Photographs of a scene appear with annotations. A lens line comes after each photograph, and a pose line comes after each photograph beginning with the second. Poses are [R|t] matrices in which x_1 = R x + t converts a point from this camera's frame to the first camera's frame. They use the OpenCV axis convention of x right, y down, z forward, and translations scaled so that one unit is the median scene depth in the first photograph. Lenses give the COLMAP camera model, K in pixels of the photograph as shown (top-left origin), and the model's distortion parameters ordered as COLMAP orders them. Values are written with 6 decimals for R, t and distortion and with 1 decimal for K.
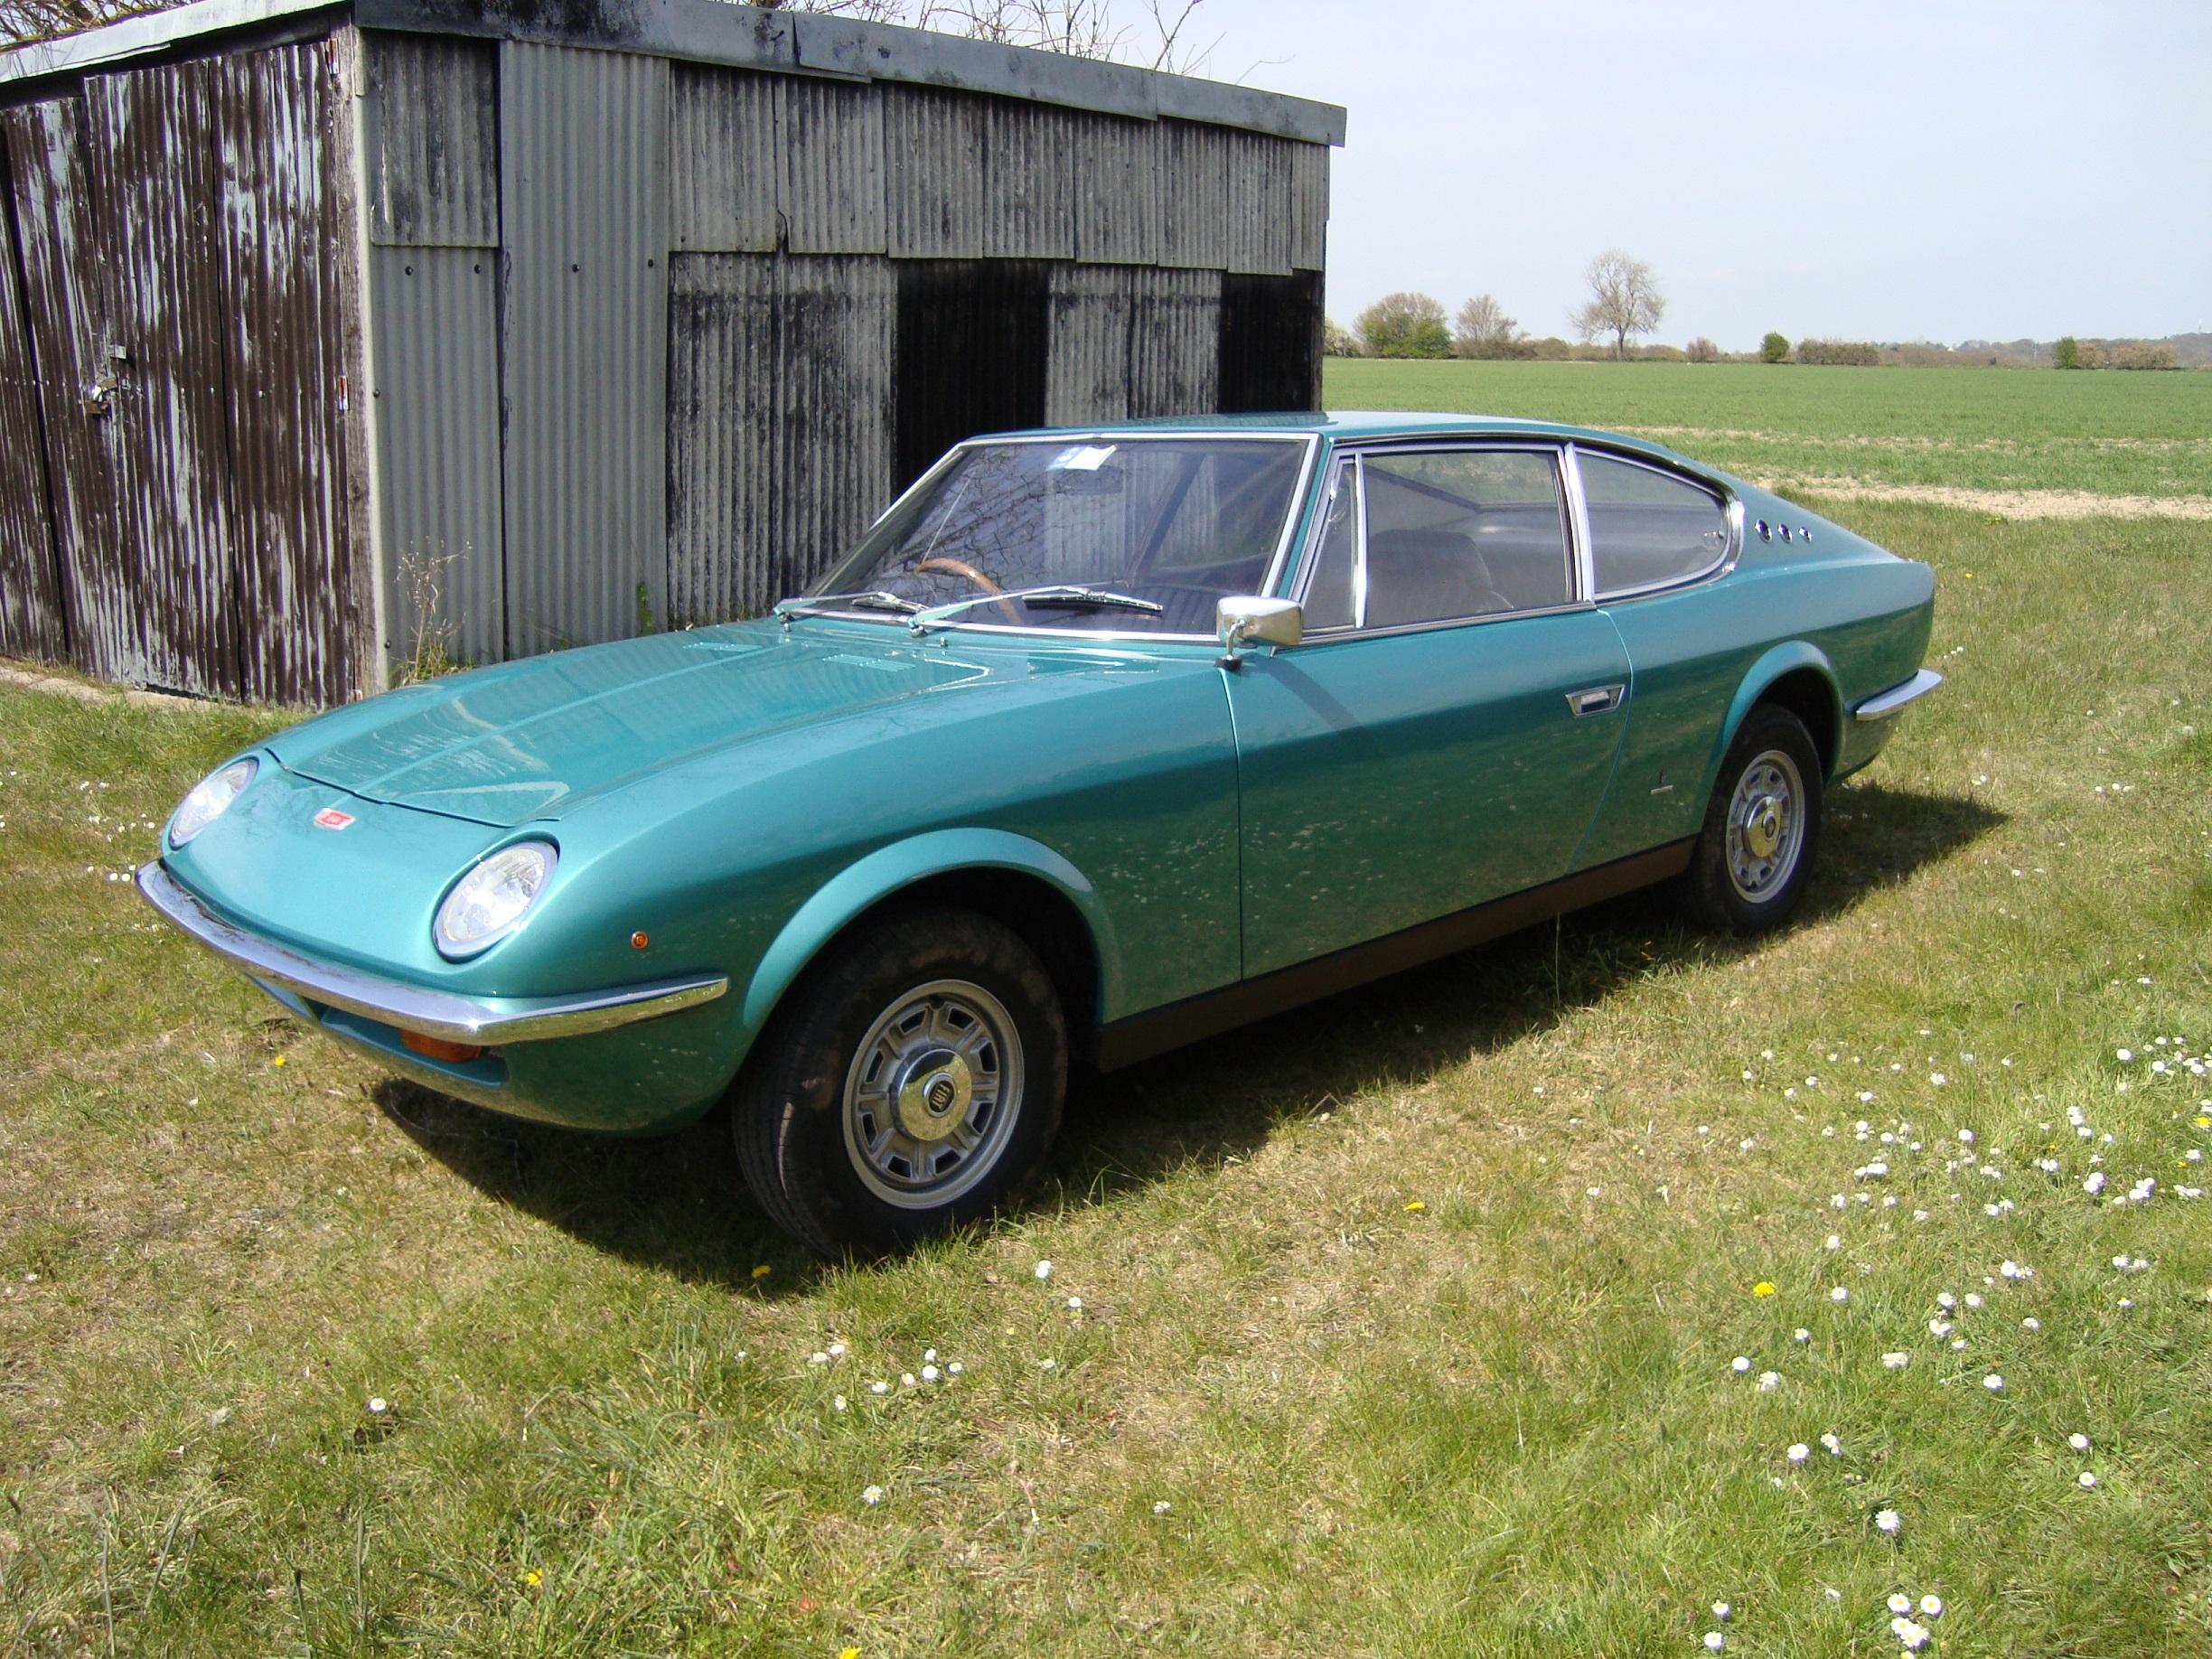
lens RADIAL K [[2149.7, 0, 1074.1], [0, 2149.7, 813.6], [0, 0, 1]] dist [-0.214649, 0.244423]
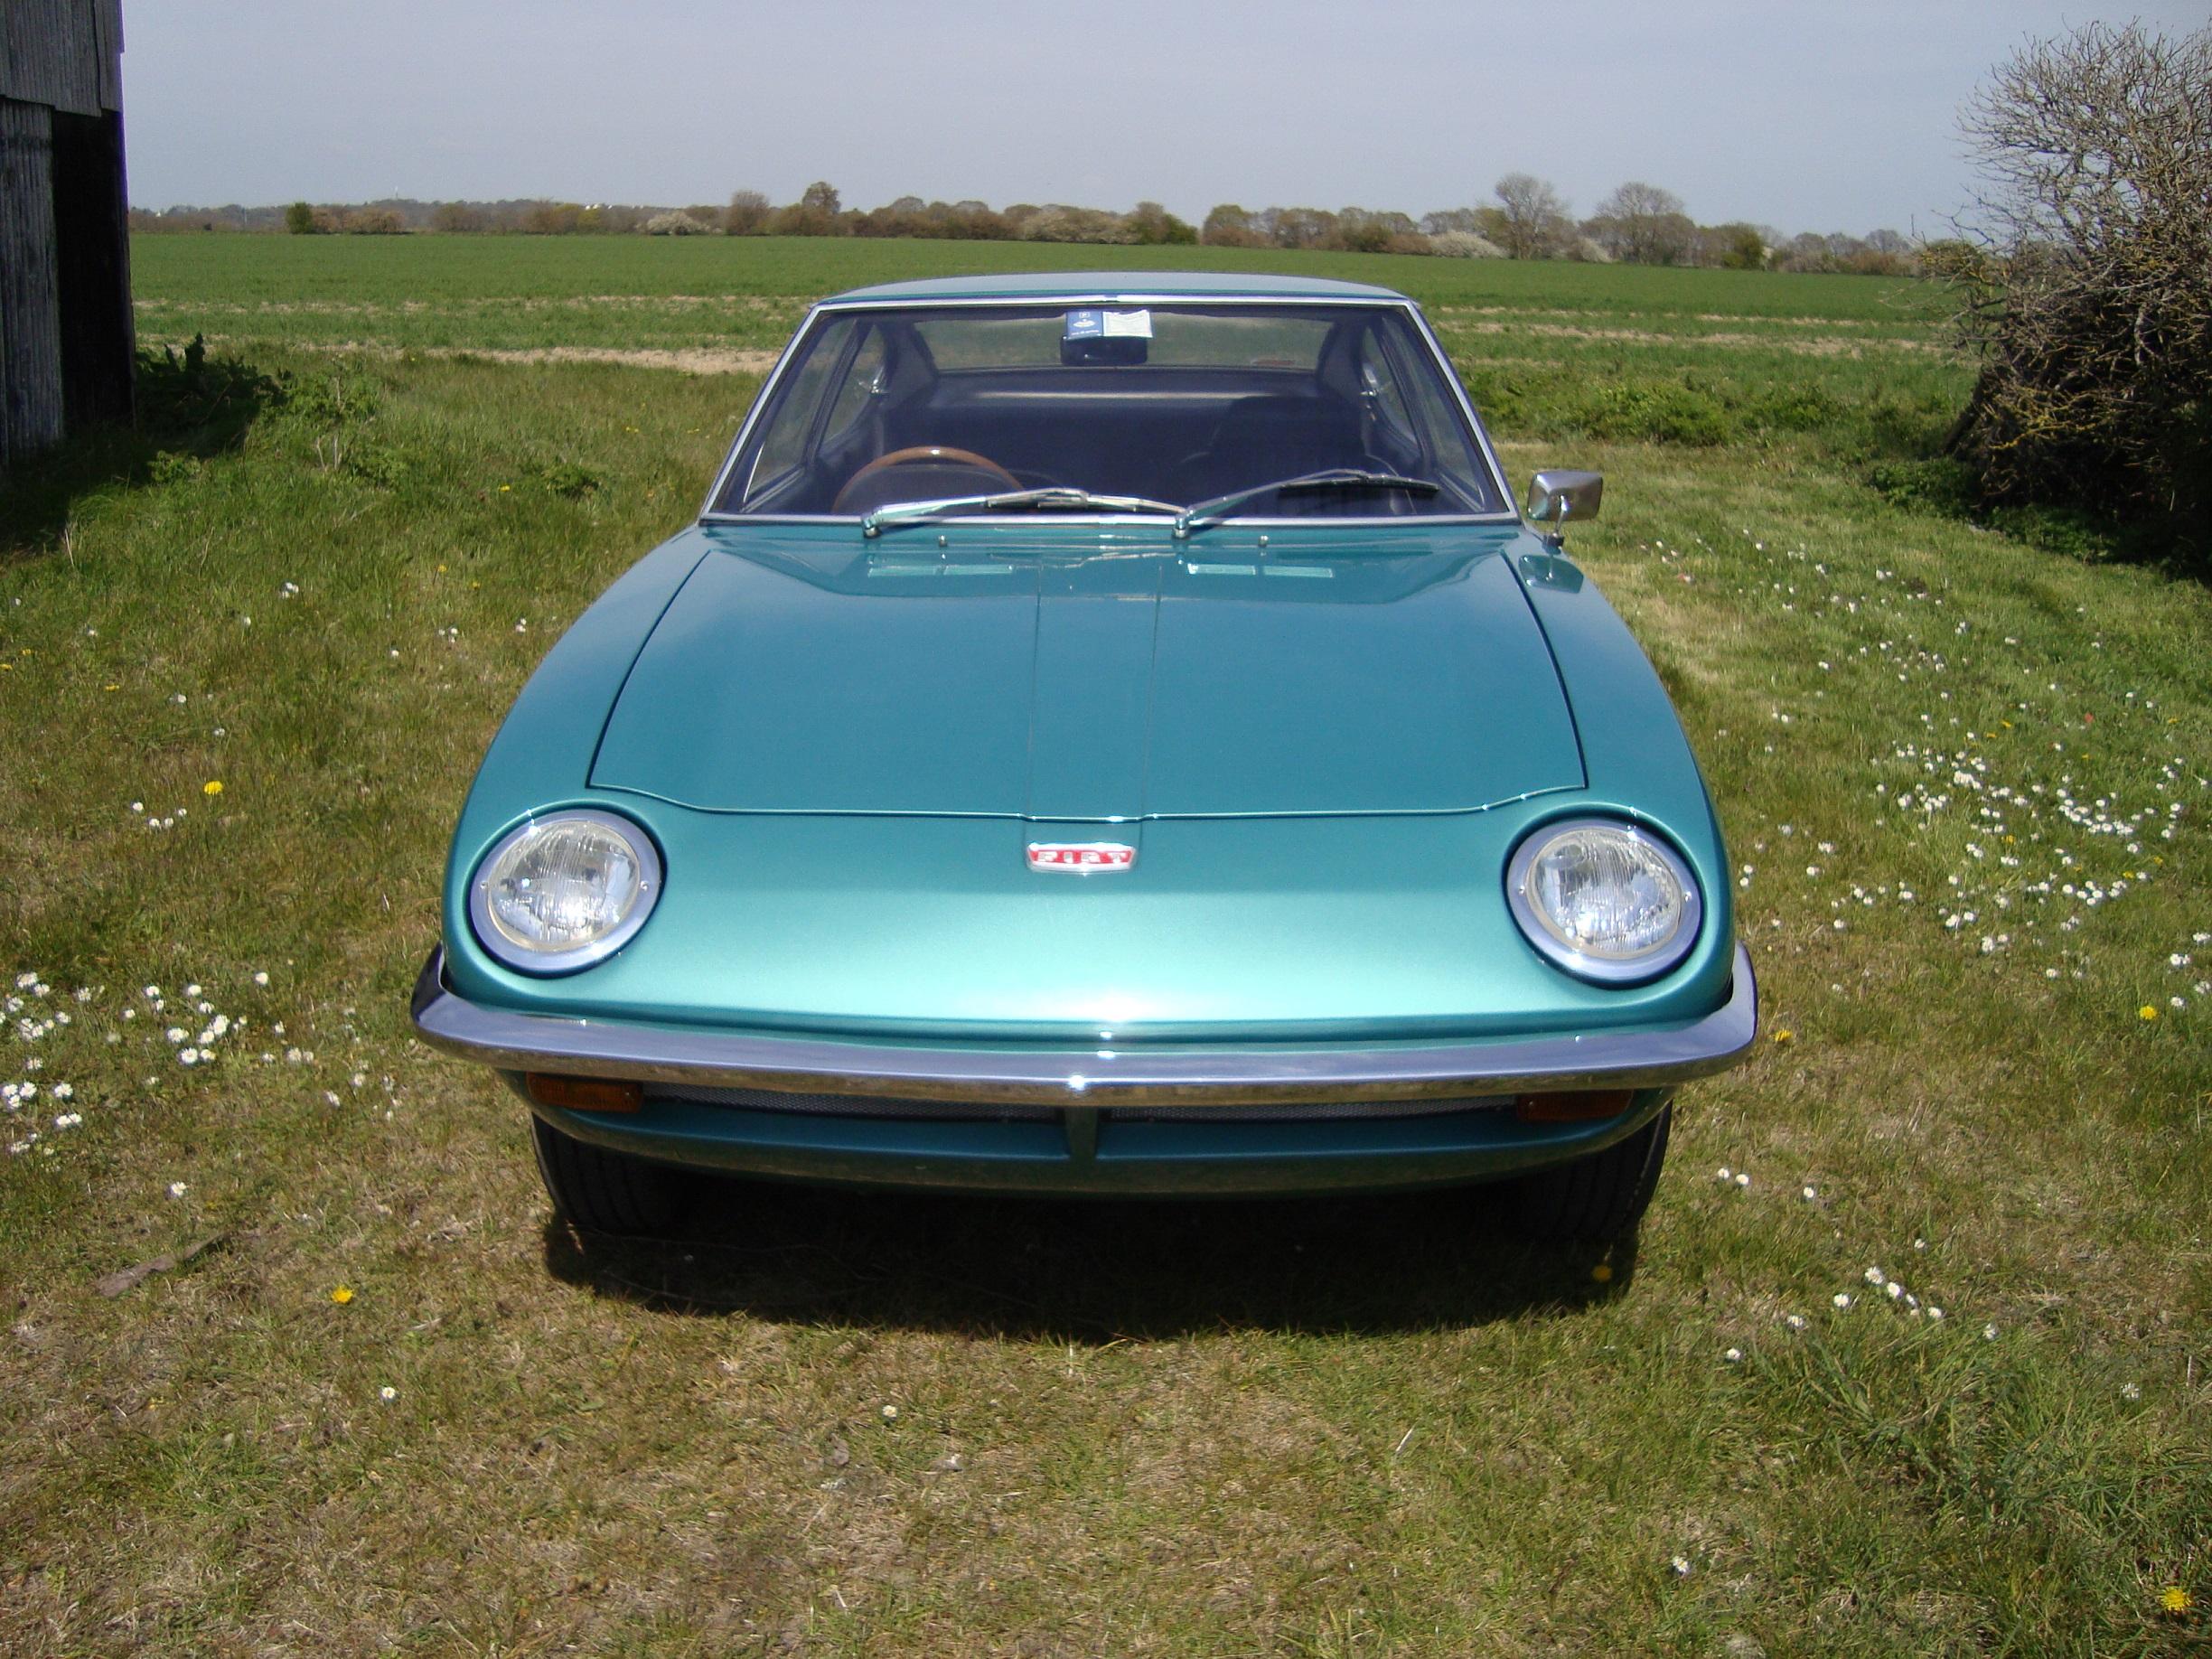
lens RADIAL K [[2149.7, 0, 1074.1], [0, 2149.7, 813.6], [0, 0, 1]] dist [-0.214649, 0.244423]
pose [[0.691751, -0.163286, 0.703434, -0.329077], [0.119442, 0.986555, 0.111548, -0.034558], [-0.712190, 0.006856, 0.701953, 0.204871]]
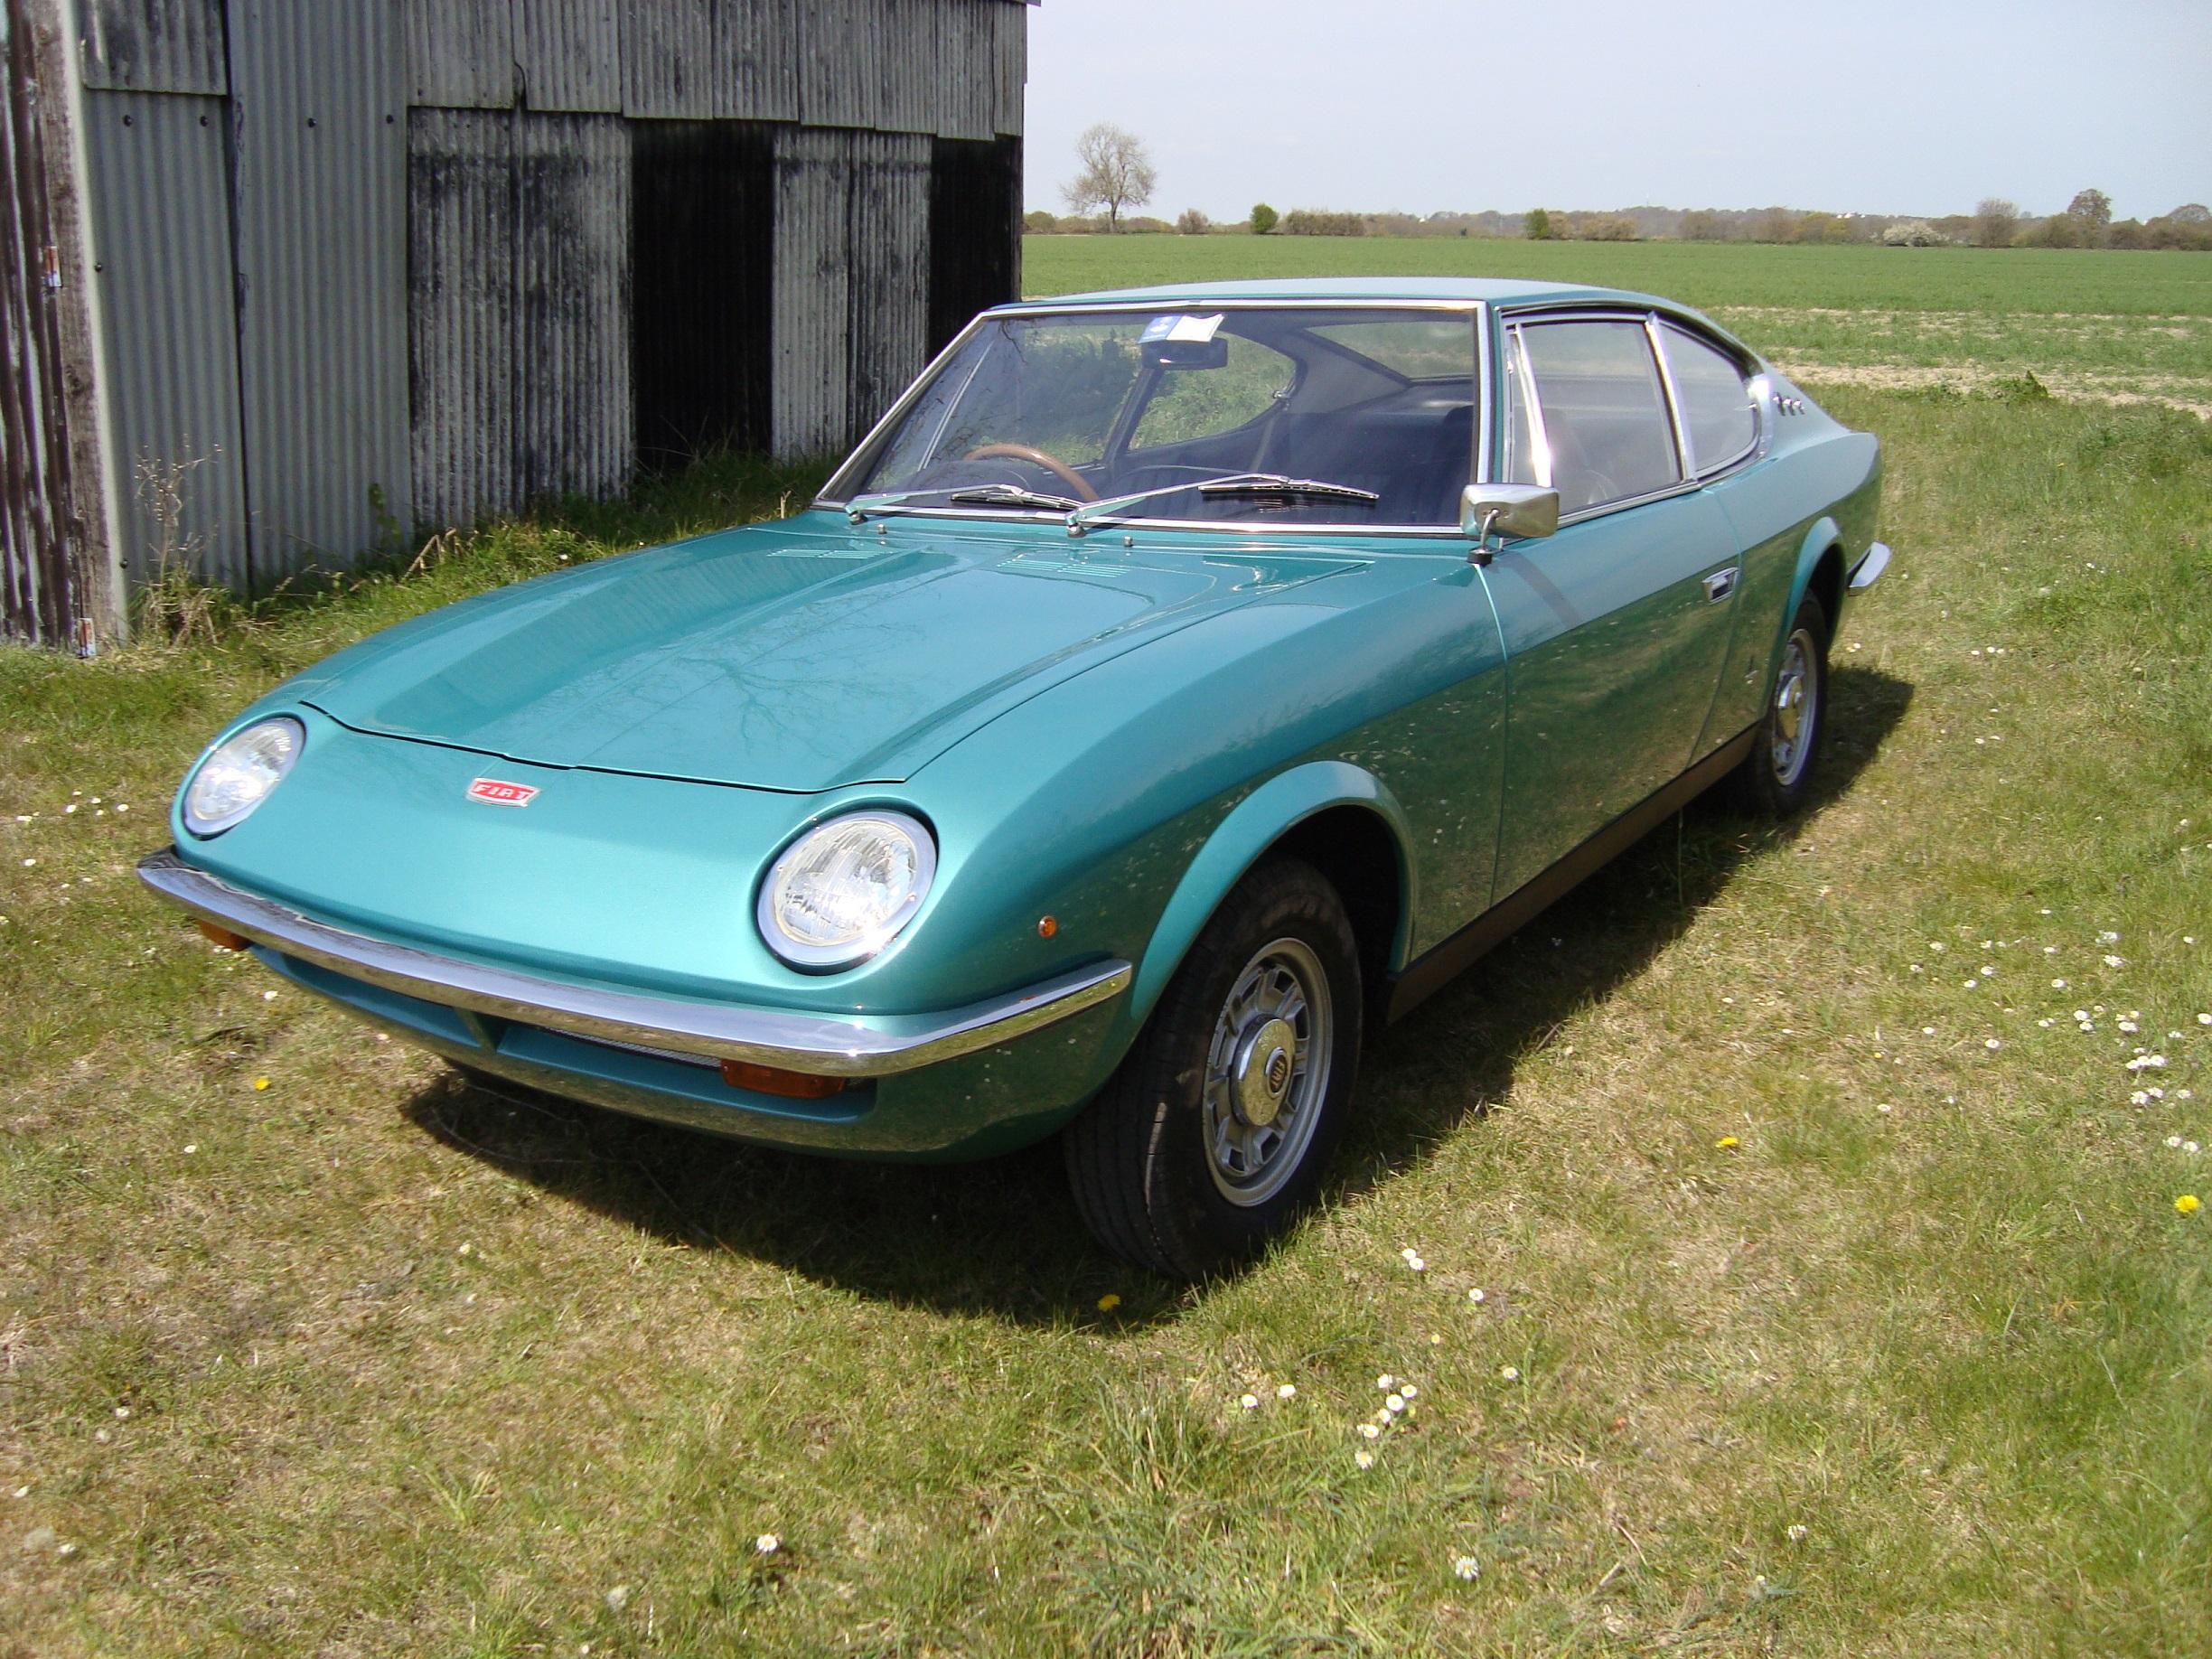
lens RADIAL K [[2149.7, 0, 1074.1], [0, 2149.7, 813.6], [0, 0, 1]] dist [-0.214649, 0.244423]
pose [[0.971702, -0.058029, 0.228973, -0.128766], [0.045188, 0.997118, 0.060937, -0.010856], [-0.231850, -0.048866, 0.971524, 0.072021]]
